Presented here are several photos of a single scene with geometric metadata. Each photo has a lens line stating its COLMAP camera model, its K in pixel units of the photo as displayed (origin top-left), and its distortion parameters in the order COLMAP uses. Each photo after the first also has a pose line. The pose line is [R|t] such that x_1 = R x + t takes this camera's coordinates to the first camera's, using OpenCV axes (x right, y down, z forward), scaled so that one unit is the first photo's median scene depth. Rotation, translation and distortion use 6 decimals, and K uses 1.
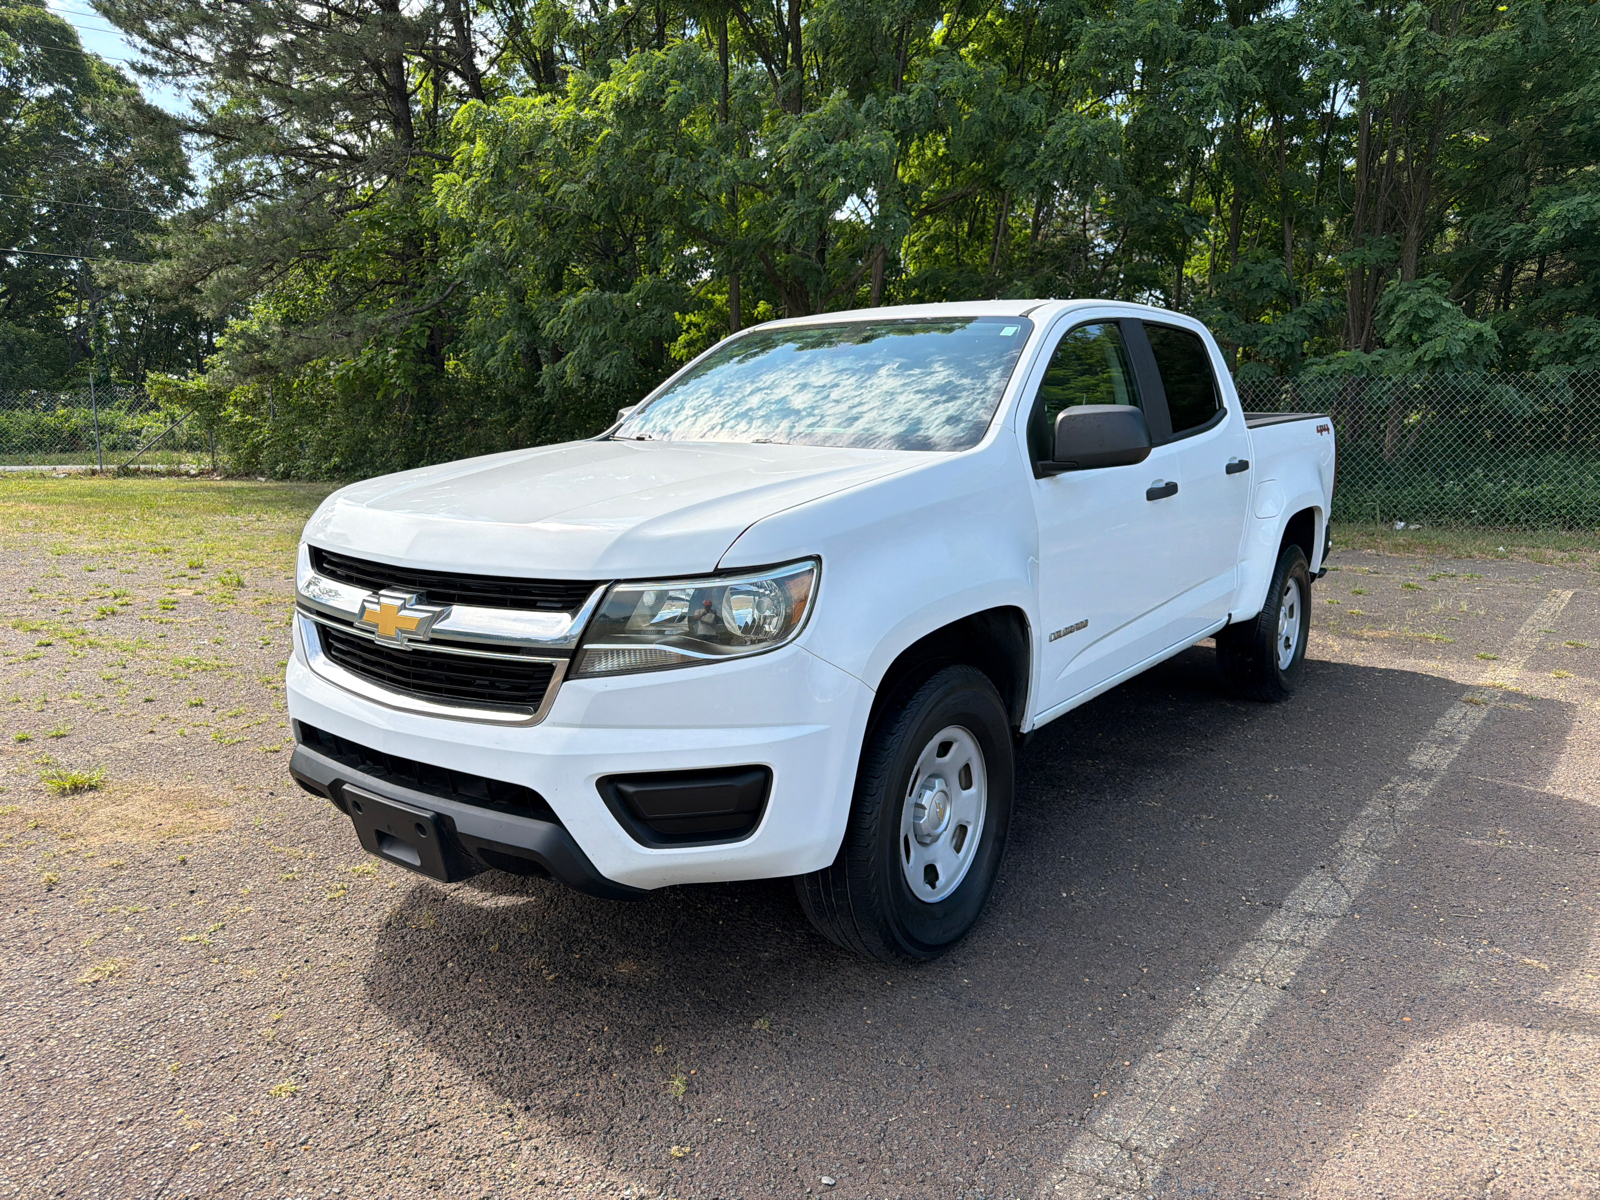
lens RADIAL K [[1131.3, 0, 801.2], [0, 1131.3, 592.4], [0, 0, 1]] dist [0.037458, -0.045040]
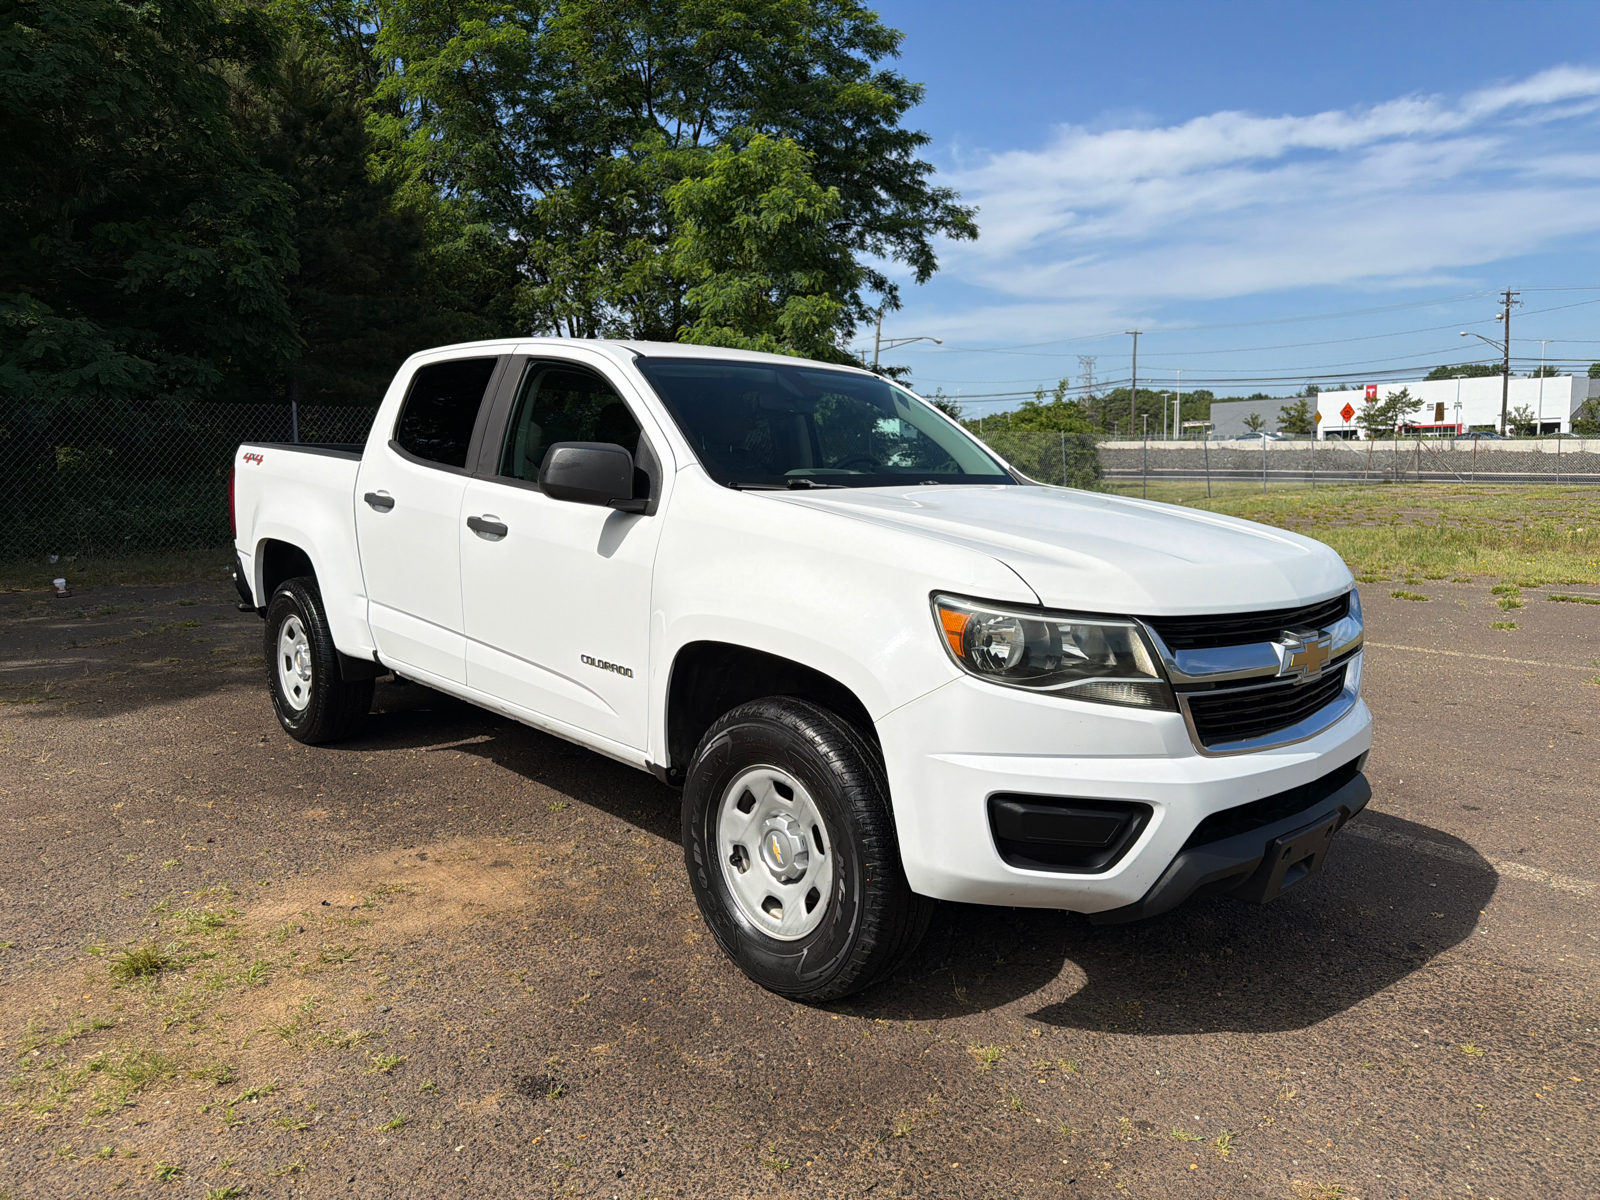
lens RADIAL K [[1131.3, 0, 790.7], [0, 1131.3, 598.5], [0, 0, 1]] dist [0.037458, -0.045040]
pose [[0.178924, -0.125121, 0.975874, -1.221945], [0.136514, 0.985443, 0.101318, -0.169135], [-0.974346, 0.115093, 0.193400, 1.034178]]
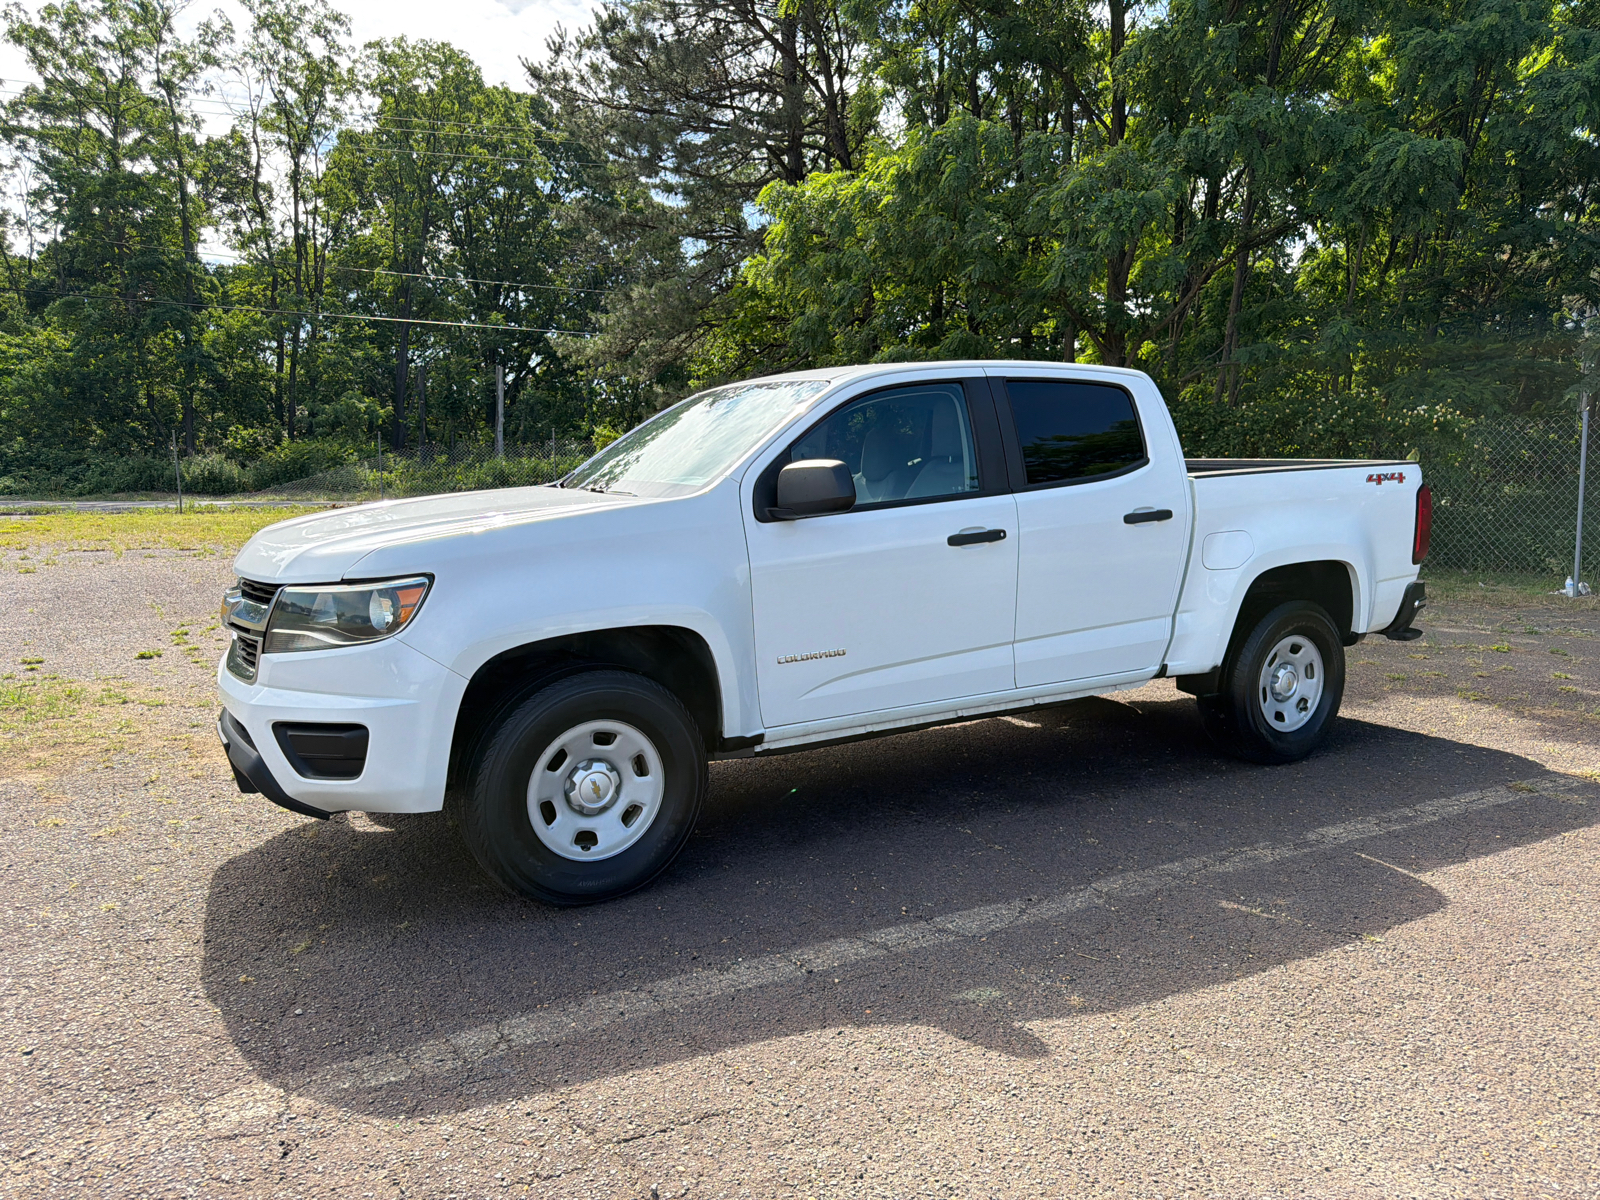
lens RADIAL K [[1131.3, 0, 799.9], [0, 1131.3, 596.3], [0, 0, 1]] dist [0.037458, -0.045040]
pose [[0.920983, 0.043172, -0.387202, 0.725601], [-0.056439, 0.998142, -0.022954, 0.000307], [0.385492, 0.042994, 0.921709, -0.053071]]
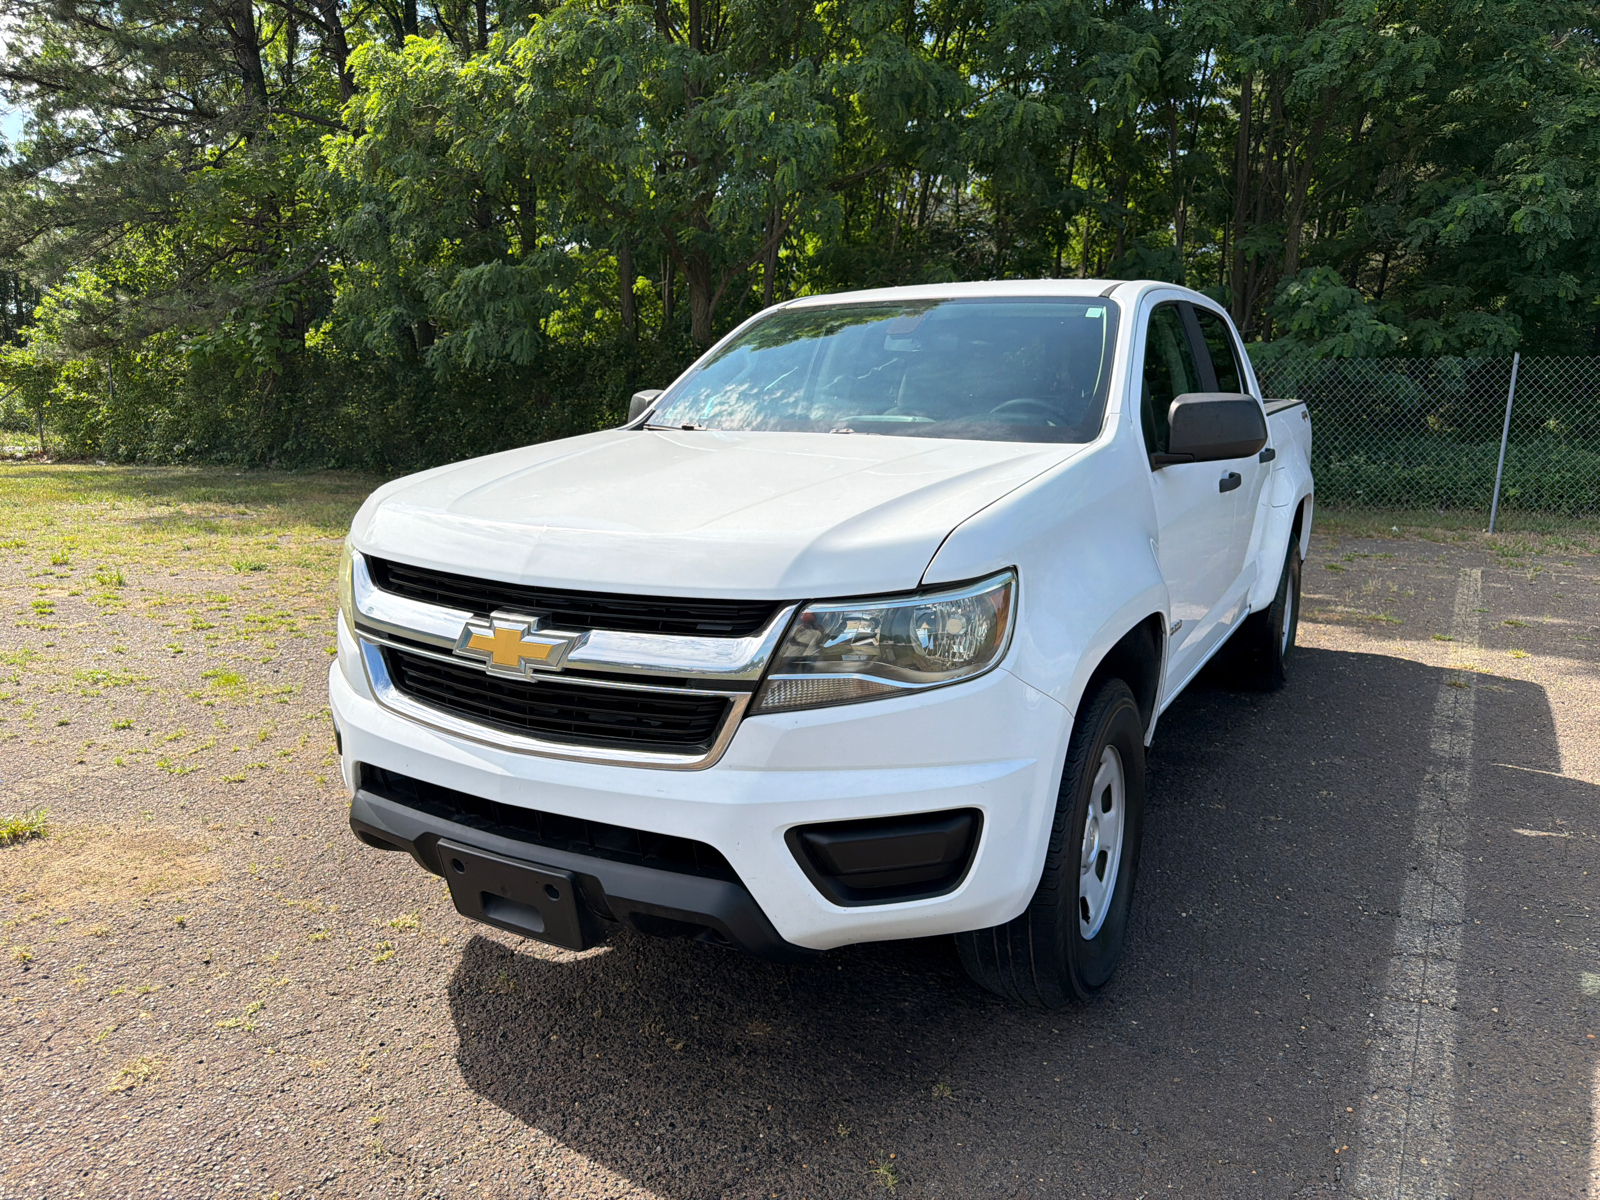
lens RADIAL K [[1131.3, 0, 798.0], [0, 1131.3, 599.5], [0, 0, 1]] dist [0.037458, -0.045040]
pose [[0.992194, -0.017234, 0.123507, -0.204386], [0.014296, 0.999594, 0.024637, -0.023780], [-0.123881, -0.022679, 0.992038, 0.110646]]
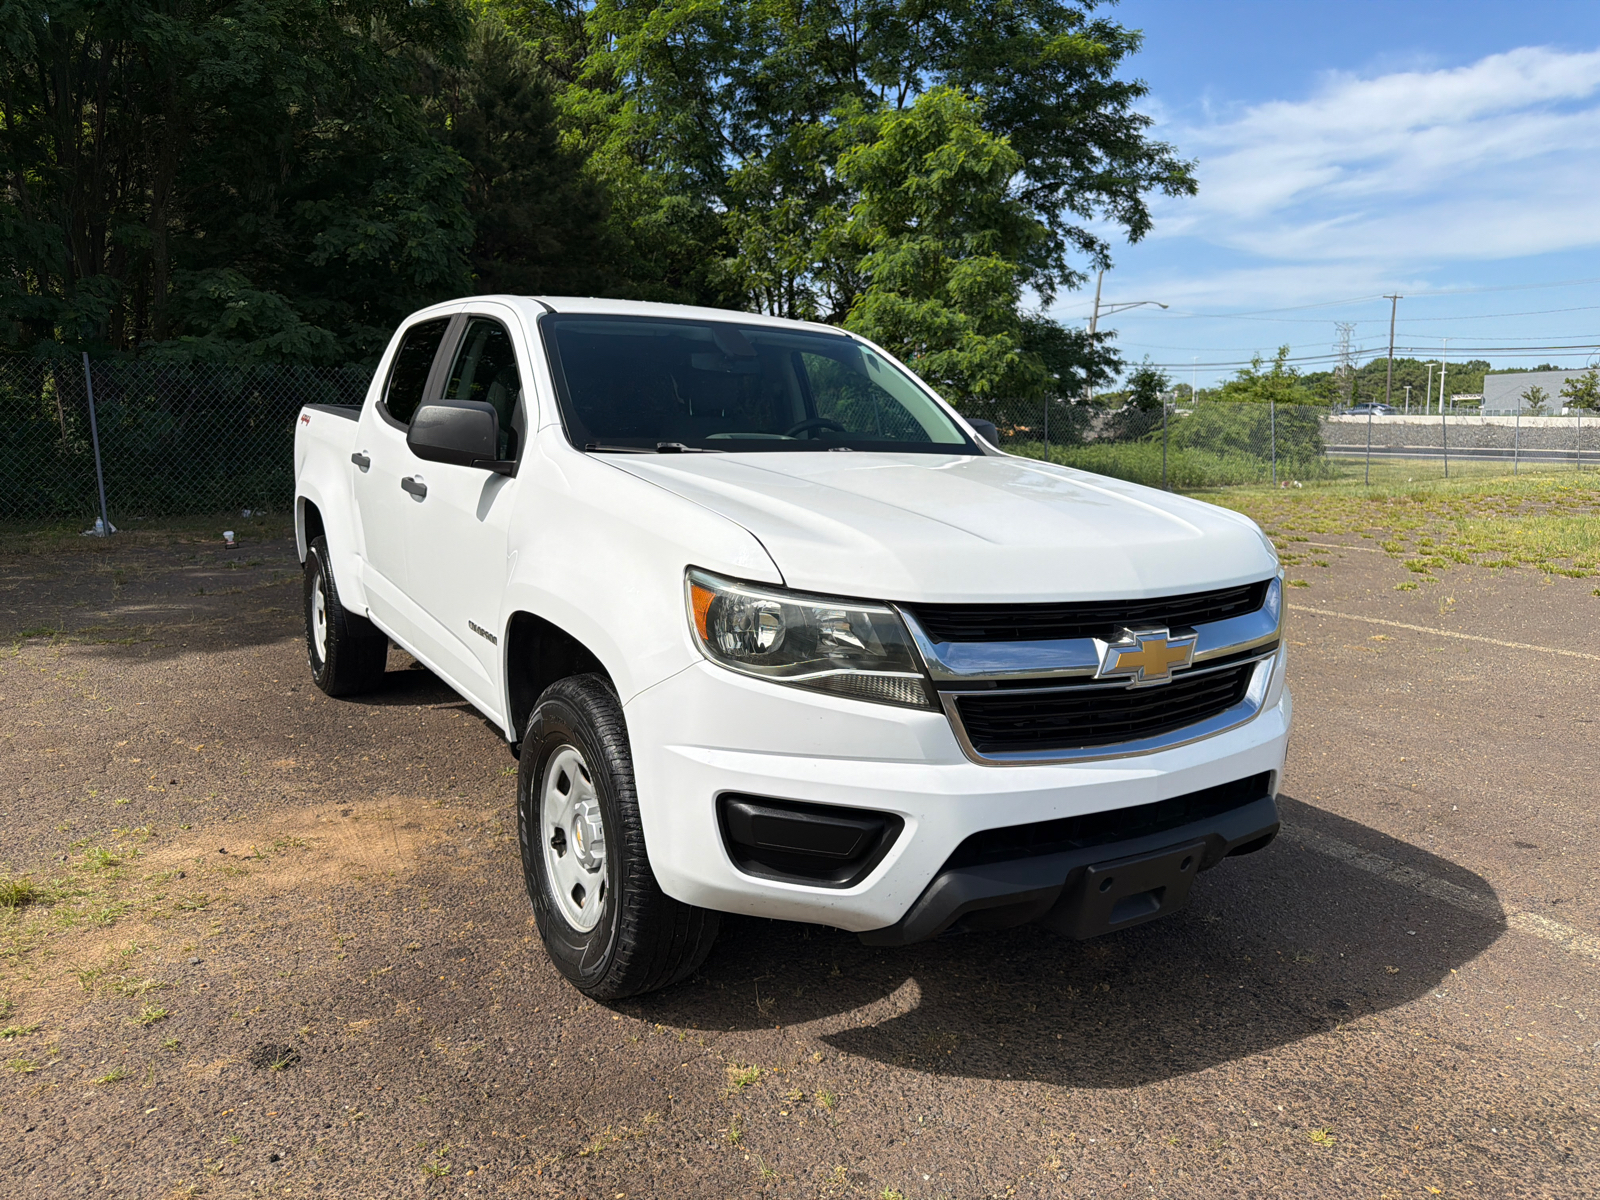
lens RADIAL K [[1131.3, 0, 796.0], [0, 1131.3, 604.1], [0, 0, 1]] dist [0.037458, -0.045040]
pose [[0.362023, -0.143215, 0.921102, -1.065862], [0.119470, 0.987107, 0.106522, -0.123379], [-0.924482, 0.071480, 0.374466, 0.753719]]
